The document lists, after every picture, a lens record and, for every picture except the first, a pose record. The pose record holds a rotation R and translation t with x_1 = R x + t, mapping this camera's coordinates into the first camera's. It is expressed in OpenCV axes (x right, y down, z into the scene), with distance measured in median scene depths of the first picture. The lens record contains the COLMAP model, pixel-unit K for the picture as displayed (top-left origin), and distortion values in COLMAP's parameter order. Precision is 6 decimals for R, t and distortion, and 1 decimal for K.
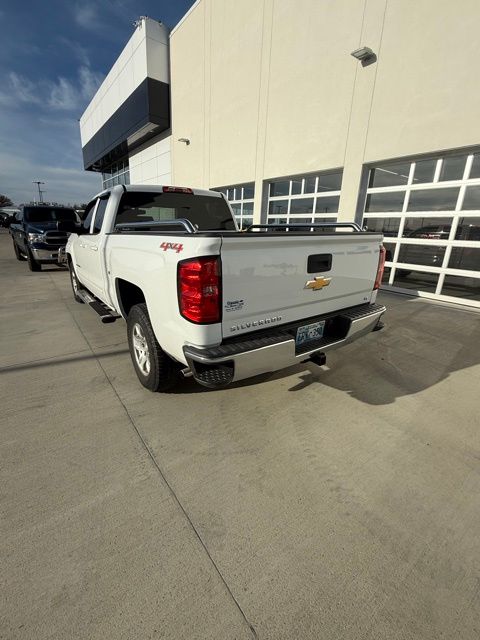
lens RADIAL K [[291.9, 0, 240.4], [0, 291.9, 323.4], [0, 0, 1]] dist [0.001656, -0.000296]
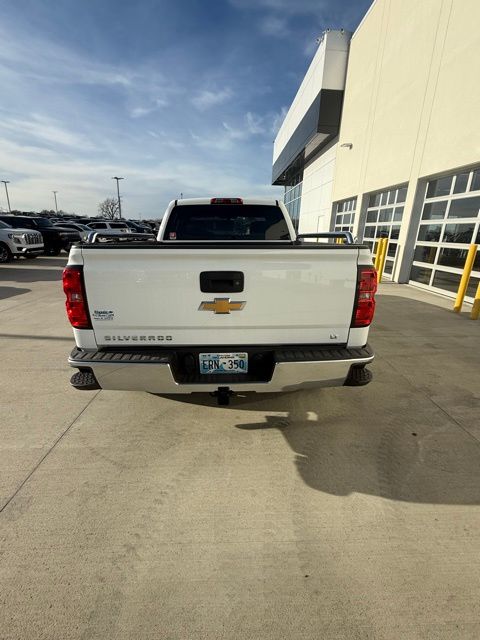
lens RADIAL K [[291.9, 0, 240.1], [0, 291.9, 322.0], [0, 0, 1]] dist [0.001656, -0.000296]
pose [[0.826149, 0.160137, -0.540217, 0.577129], [-0.175572, 0.984192, 0.023244, -0.091087], [0.535400, 0.075644, 0.841204, 0.253225]]
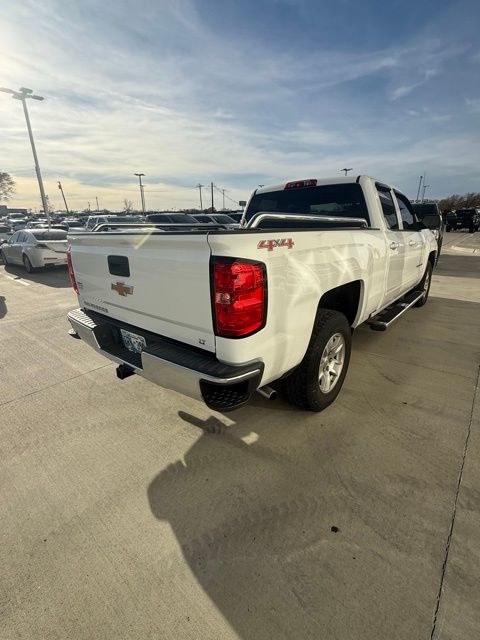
lens RADIAL K [[291.9, 0, 238.2], [0, 291.9, 320.9], [0, 0, 1]] dist [0.001656, -0.000296]
pose [[0.236963, 0.285133, -0.928735, 0.919643], [-0.284259, 0.934475, 0.214368, -0.254893], [0.929003, 0.213204, 0.302487, 0.818752]]
